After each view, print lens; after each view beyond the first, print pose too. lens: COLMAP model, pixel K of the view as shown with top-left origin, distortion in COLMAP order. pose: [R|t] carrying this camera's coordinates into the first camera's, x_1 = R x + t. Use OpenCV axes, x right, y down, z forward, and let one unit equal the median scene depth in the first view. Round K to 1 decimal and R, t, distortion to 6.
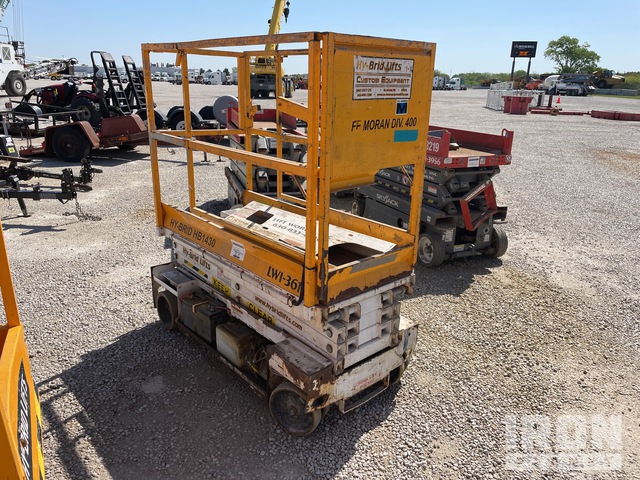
lens RADIAL K [[490.0, 0, 320.0], [0, 490.0, 240.0], [0, 0, 1]] dist [0.003229, 0.000983]
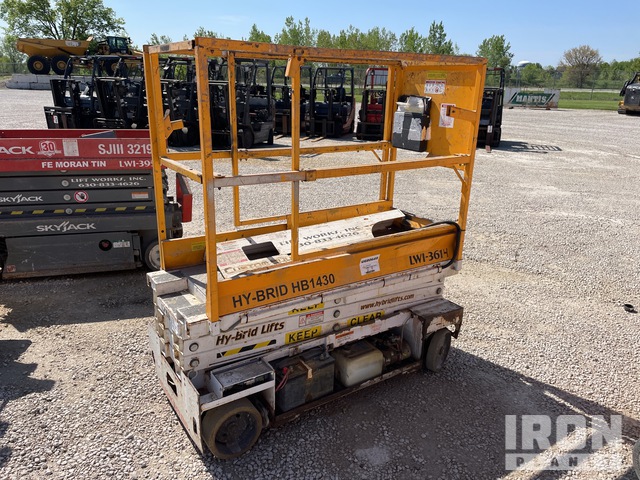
lens RADIAL K [[490.0, 0, 320.0], [0, 490.0, 240.0], [0, 0, 1]] dist [0.003229, 0.000983]
pose [[0.128627, -0.326084, 0.936549, -1.046600], [0.282502, 0.917313, 0.280587, -0.317890], [-0.950604, 0.228486, 0.210110, 0.844374]]
